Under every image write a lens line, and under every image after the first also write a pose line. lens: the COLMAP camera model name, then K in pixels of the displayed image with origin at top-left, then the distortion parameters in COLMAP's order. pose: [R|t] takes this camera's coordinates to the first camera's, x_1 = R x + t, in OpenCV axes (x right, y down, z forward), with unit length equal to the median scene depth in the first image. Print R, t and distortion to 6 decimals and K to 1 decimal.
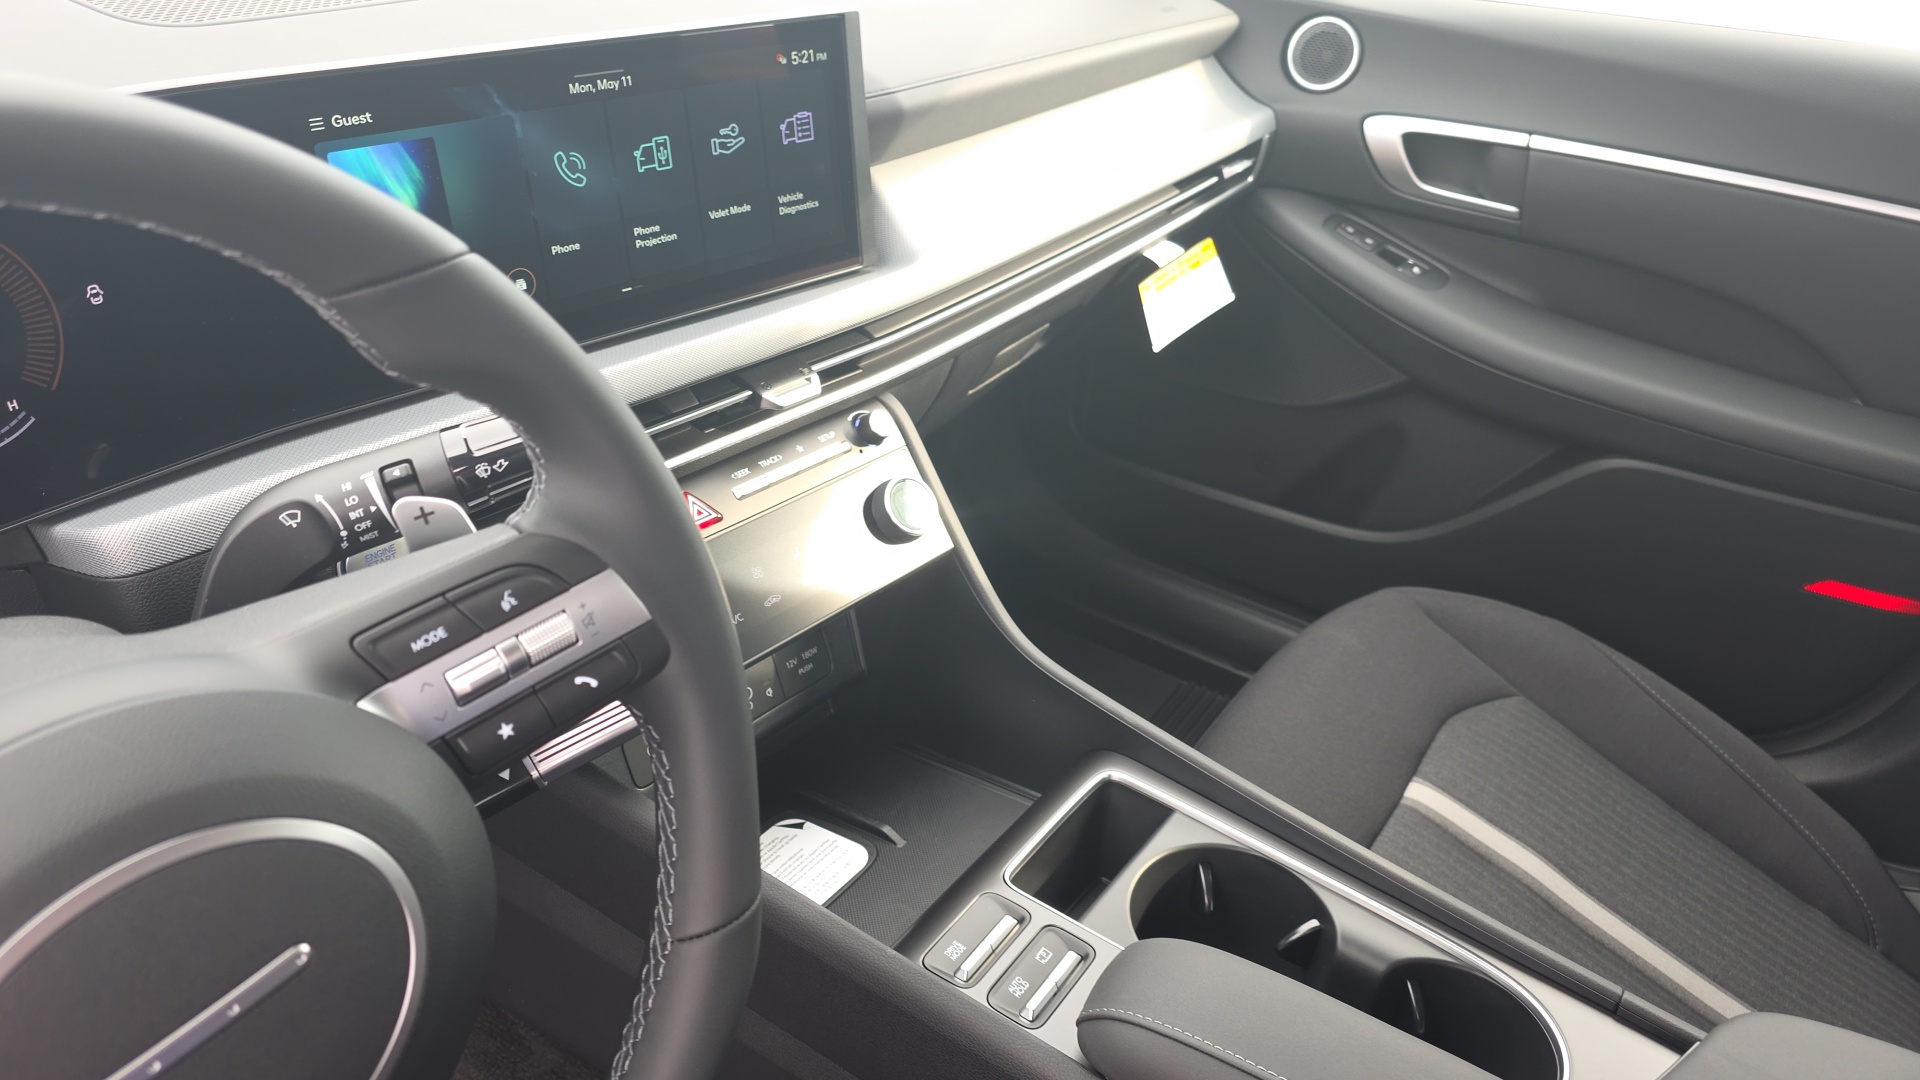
lens RADIAL K [[1309.4, 0, 957.1], [0, 1309.4, 534.1], [0, 0, 1]] dist [0.042548, -0.055390]
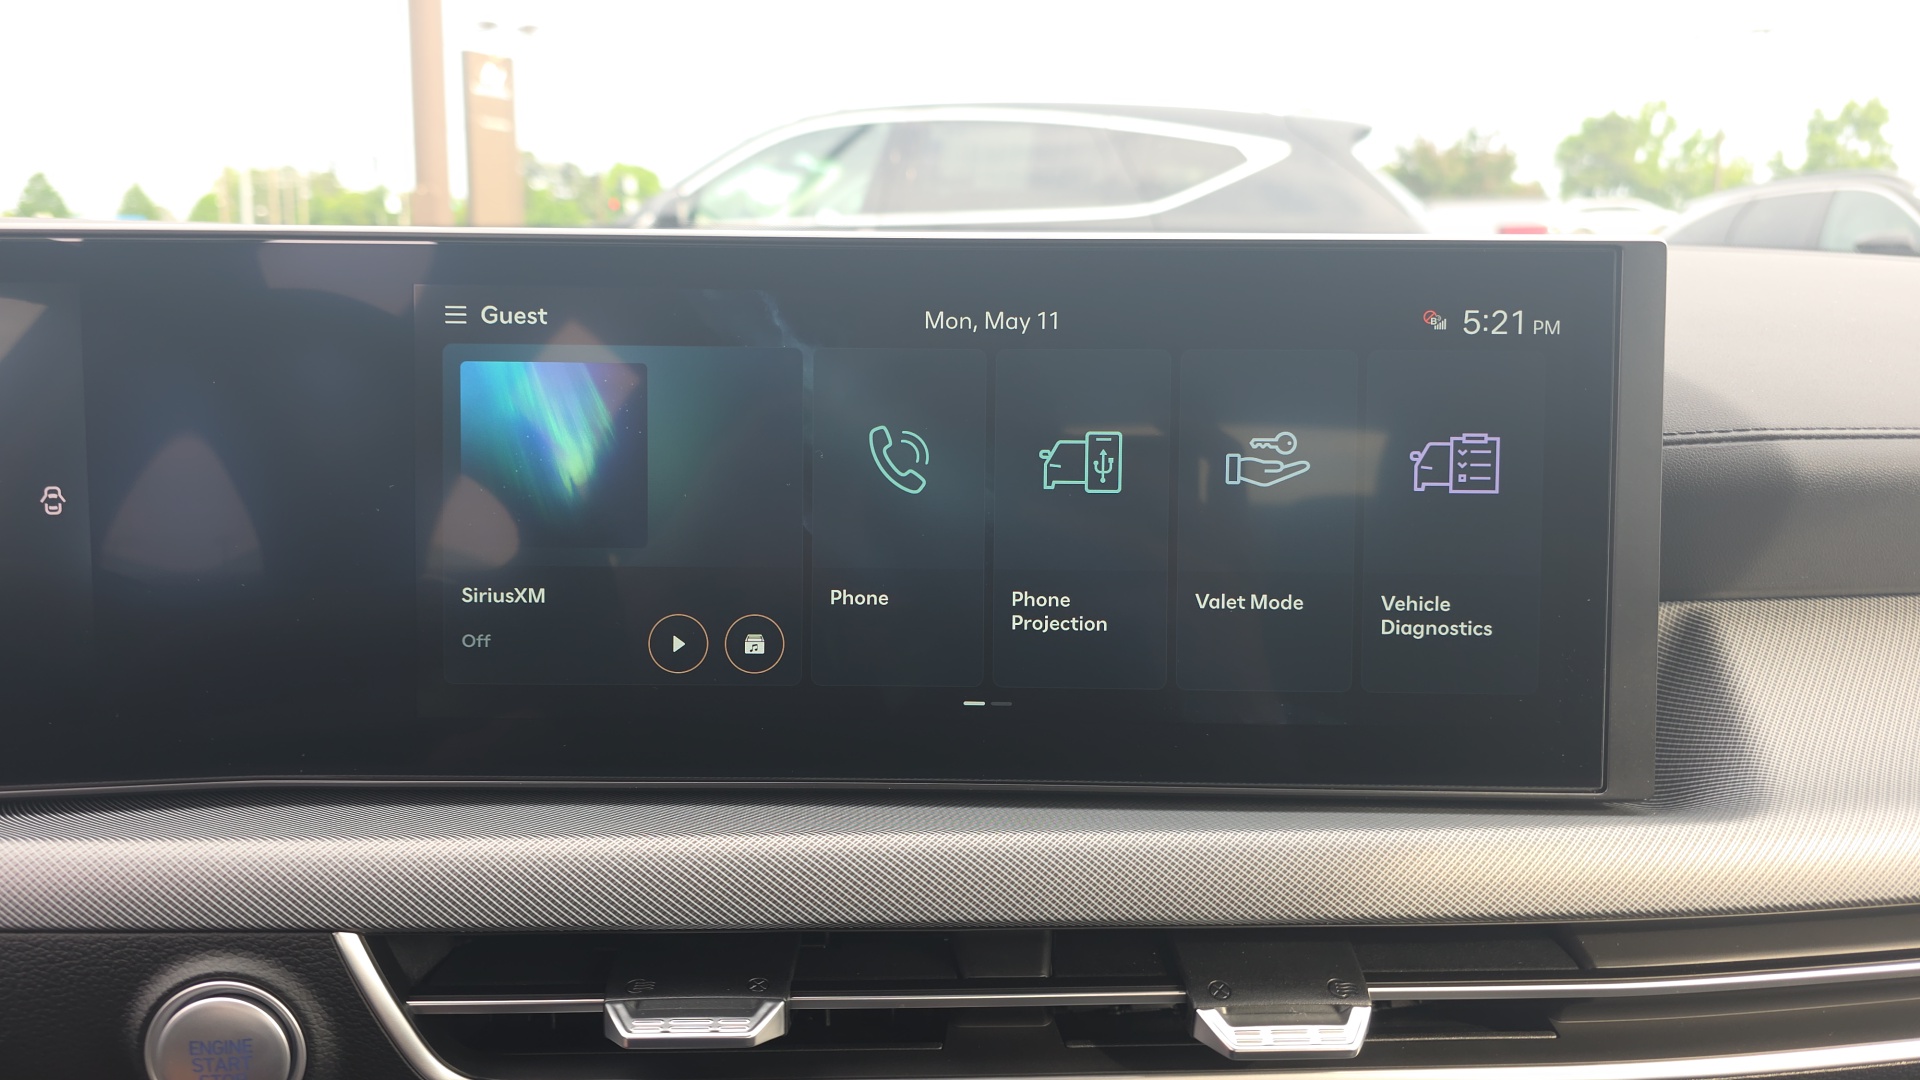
lens RADIAL K [[1327.2, 0, 933.9], [0, 1327.2, 514.6], [0, 0, 1]] dist [0.064489, -0.087171]
pose [[0.676310, 0.075437, -0.732745, 0.099217], [-0.350352, 0.907966, -0.229893, -0.118812], [0.647965, 0.412198, 0.640496, 0.580982]]
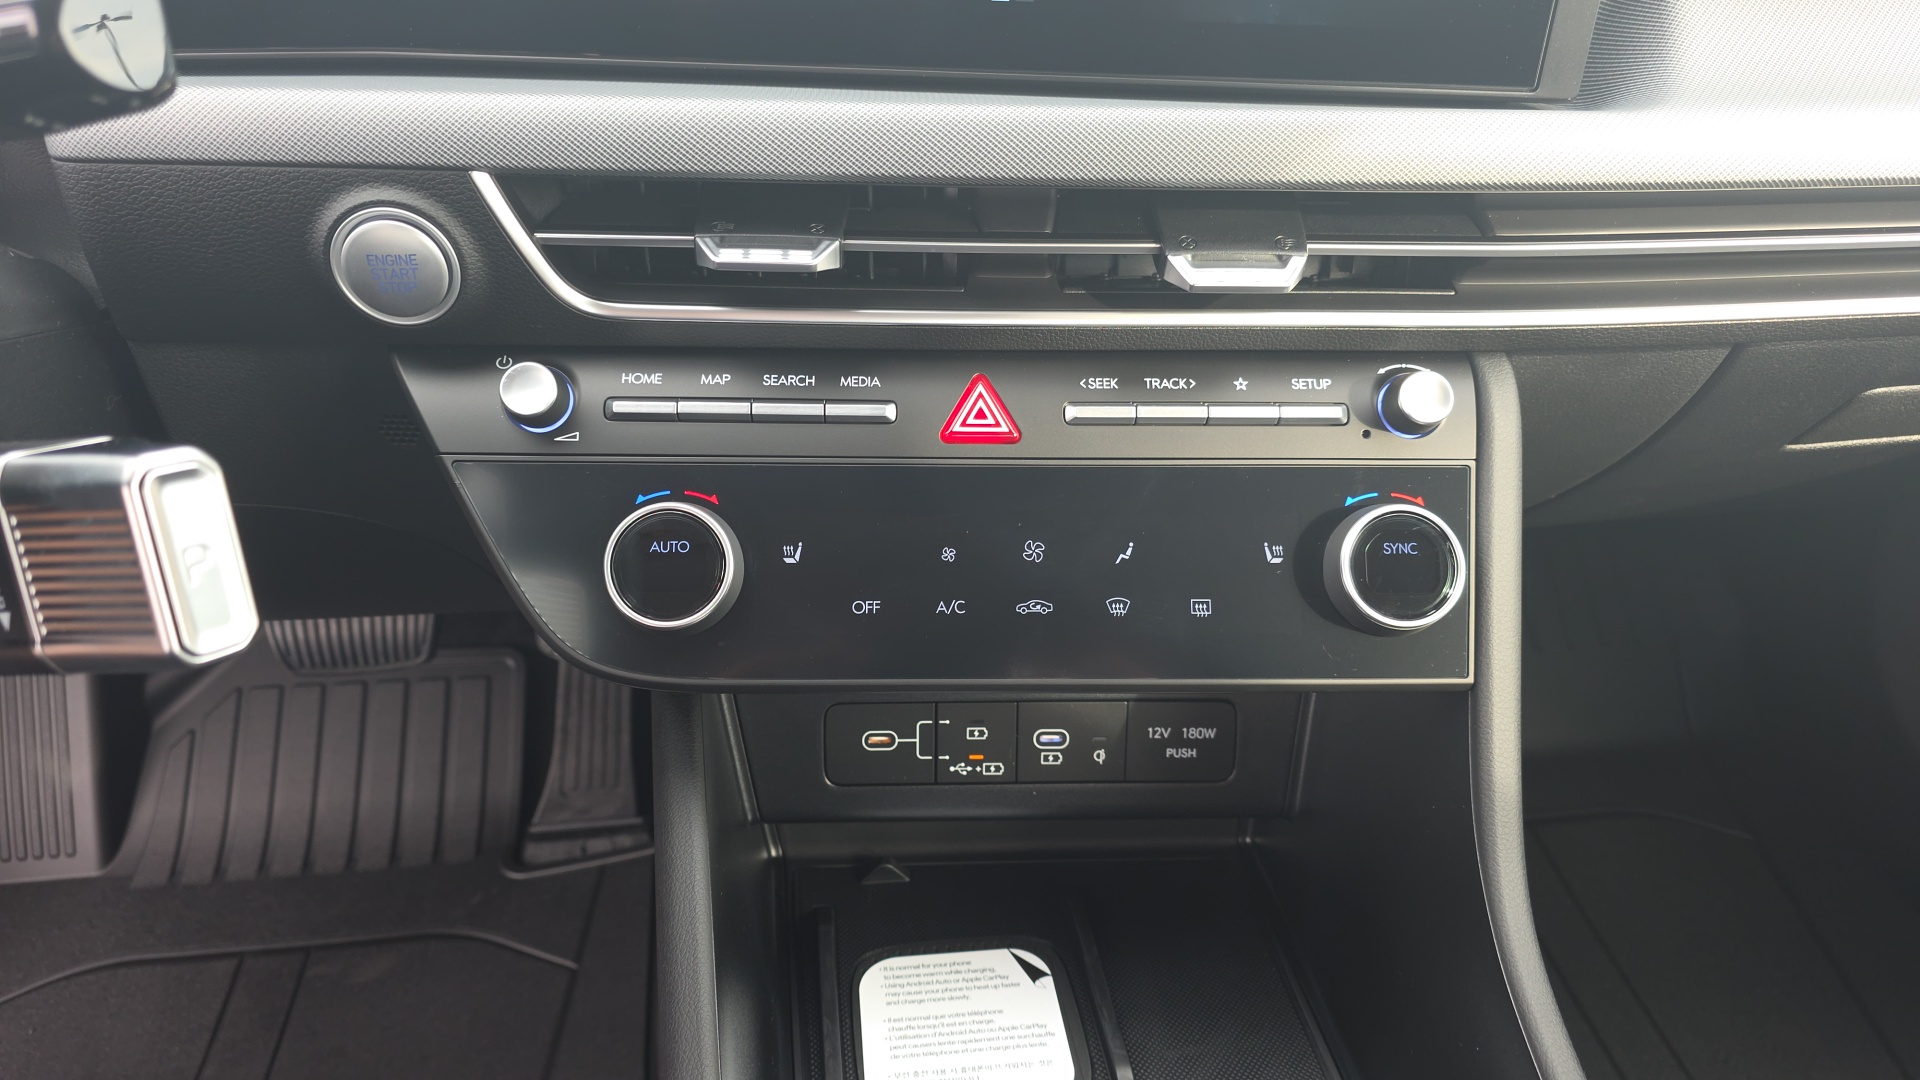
lens RADIAL K [[1311.6, 0, 960.0], [0, 1311.6, 540.0], [0, 0, 1]] dist [0.069638, -0.111692]
pose [[0.677277, 0.396192, -0.619942, 0.170365], [-0.370898, 0.911578, 0.177370, -0.062307], [0.635398, 0.109807, 0.764338, 0.530467]]
